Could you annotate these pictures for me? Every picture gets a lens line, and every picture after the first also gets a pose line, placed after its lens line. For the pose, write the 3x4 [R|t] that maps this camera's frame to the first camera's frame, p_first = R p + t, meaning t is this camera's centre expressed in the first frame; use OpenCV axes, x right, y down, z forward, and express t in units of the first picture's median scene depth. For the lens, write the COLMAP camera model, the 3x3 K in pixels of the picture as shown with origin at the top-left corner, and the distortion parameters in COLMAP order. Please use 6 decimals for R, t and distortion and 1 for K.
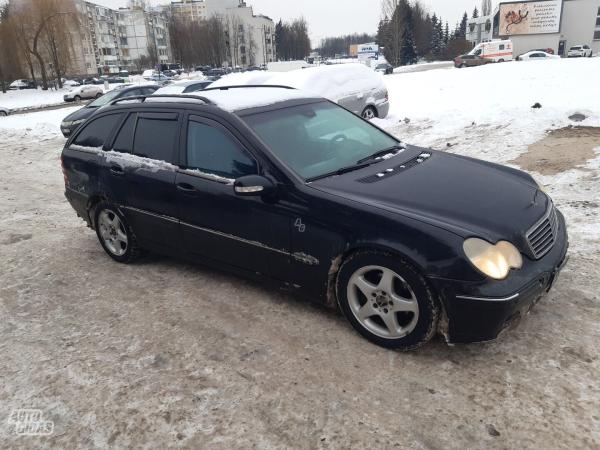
lens RADIAL K [[461.8, 0, 300.0], [0, 461.8, 225.0], [0, 0, 1]] dist [0.052956, -0.103101]
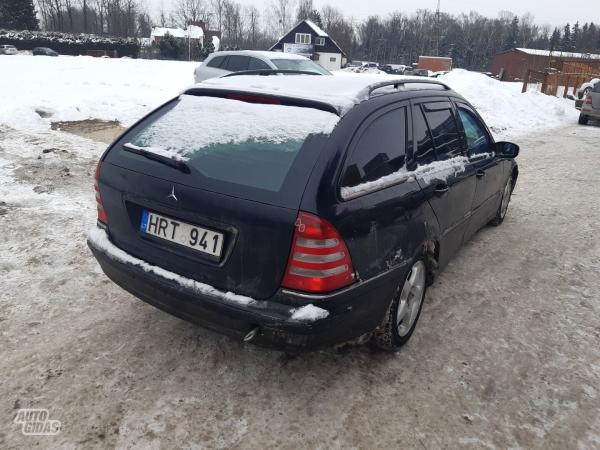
lens RADIAL K [[461.8, 0, 300.0], [0, 461.8, 225.0], [0, 0, 1]] dist [0.052956, -0.103101]
pose [[-0.071337, -0.264735, 0.961679, -1.042712], [0.281924, 0.919471, 0.274029, -0.311374], [-0.956781, 0.290669, 0.009043, 1.194623]]
